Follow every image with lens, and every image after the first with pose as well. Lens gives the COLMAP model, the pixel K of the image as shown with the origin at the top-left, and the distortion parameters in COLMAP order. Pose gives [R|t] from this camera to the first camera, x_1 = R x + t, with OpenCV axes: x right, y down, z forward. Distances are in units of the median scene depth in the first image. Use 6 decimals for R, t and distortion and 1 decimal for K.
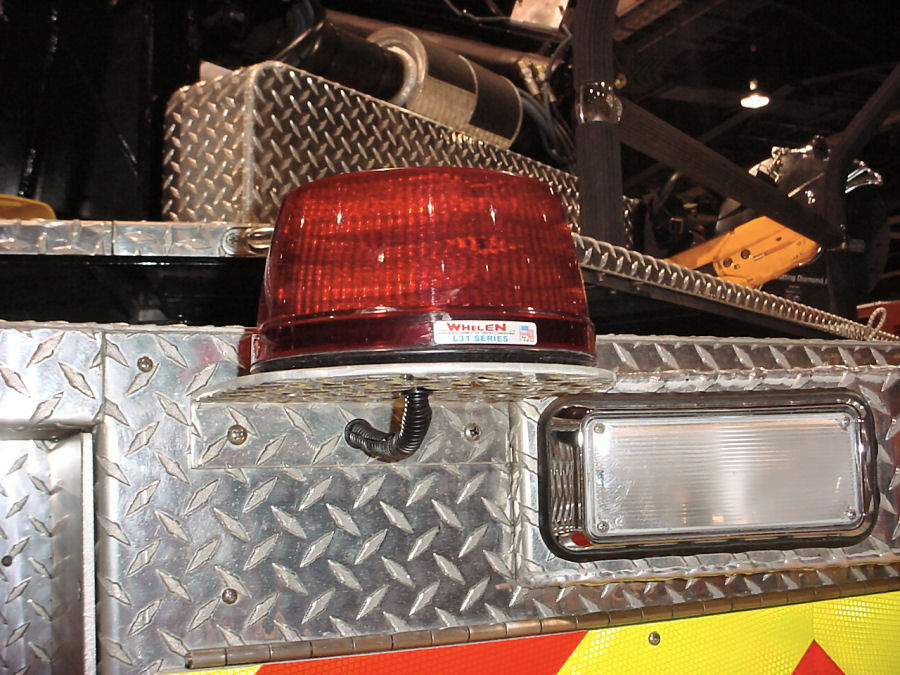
lens RADIAL K [[1111.0, 0, 454.0], [0, 1111.0, 337.1], [0, 0, 1]] dist [-0.147584, 0.000000]
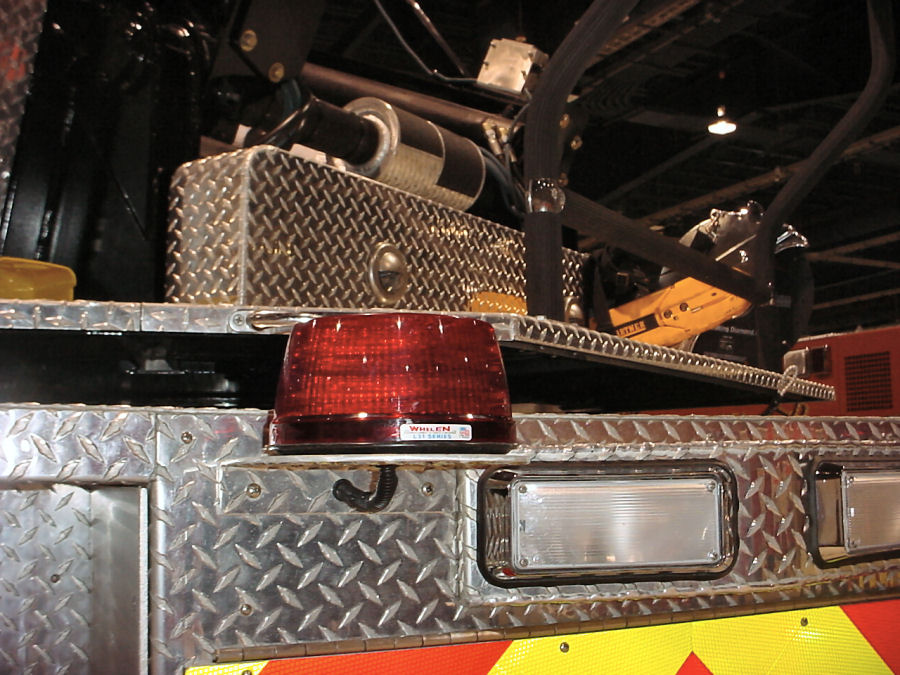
lens RADIAL K [[1111.0, 0, 446.1], [0, 1111.0, 338.8], [0, 0, 1]] dist [-0.147584, 0.000000]
pose [[0.999531, 0.020601, 0.022669, 0.003973], [-0.020336, 0.999723, -0.011870, -0.070285], [-0.022908, 0.011404, 0.999673, -0.292685]]
